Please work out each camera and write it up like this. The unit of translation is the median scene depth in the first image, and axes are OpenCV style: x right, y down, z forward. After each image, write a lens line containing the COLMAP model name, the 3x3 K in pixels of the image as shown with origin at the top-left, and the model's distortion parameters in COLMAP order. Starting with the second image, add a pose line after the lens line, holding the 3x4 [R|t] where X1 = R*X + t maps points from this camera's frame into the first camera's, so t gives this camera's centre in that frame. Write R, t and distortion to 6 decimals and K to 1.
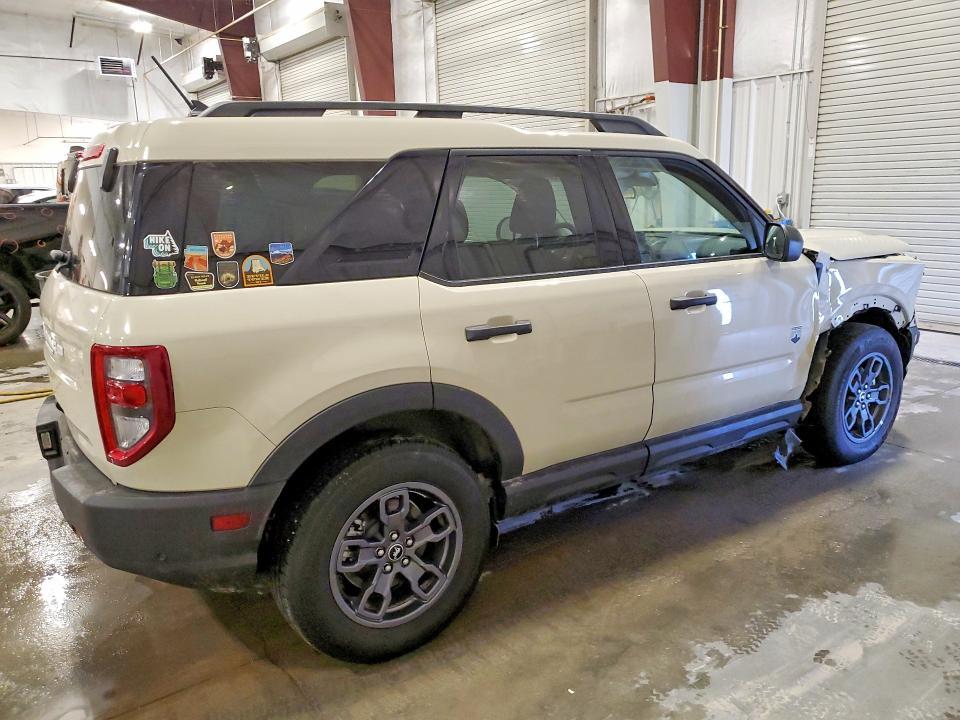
lens RADIAL K [[784.1, 0, 480.0], [0, 784.1, 360.0], [0, 0, 1]] dist [0.006914, 0.006701]
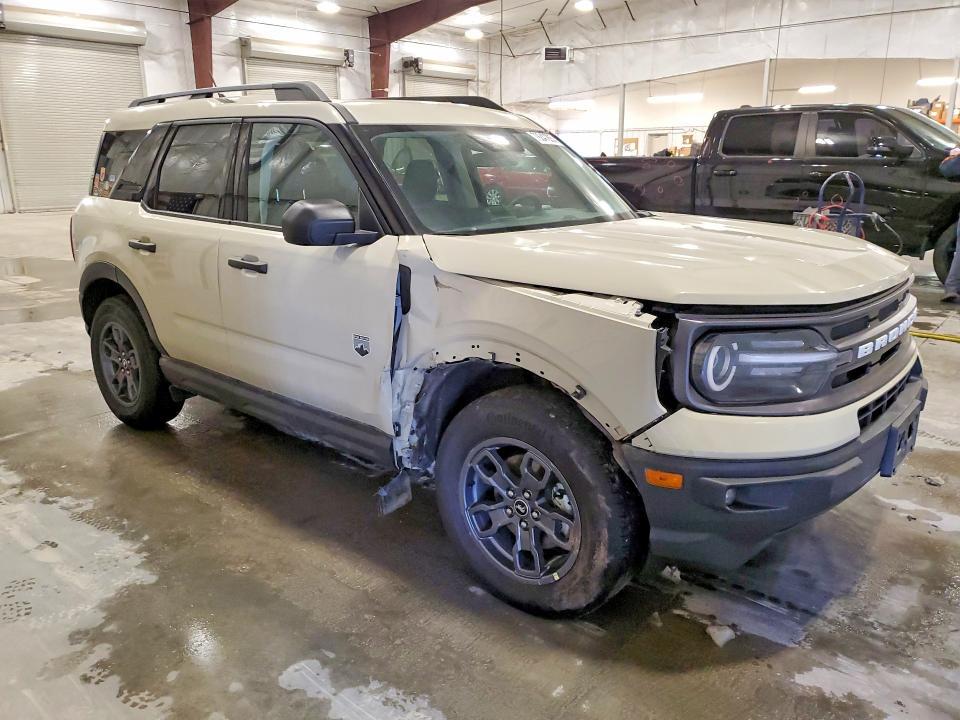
lens RADIAL K [[784.1, 0, 480.0], [0, 784.1, 360.0], [0, 0, 1]] dist [0.006914, 0.006701]
pose [[0.223346, 0.266640, -0.937560, 1.428222], [-0.228293, 0.949414, 0.215628, -0.262939], [0.947628, 0.165879, 0.272920, 1.090010]]
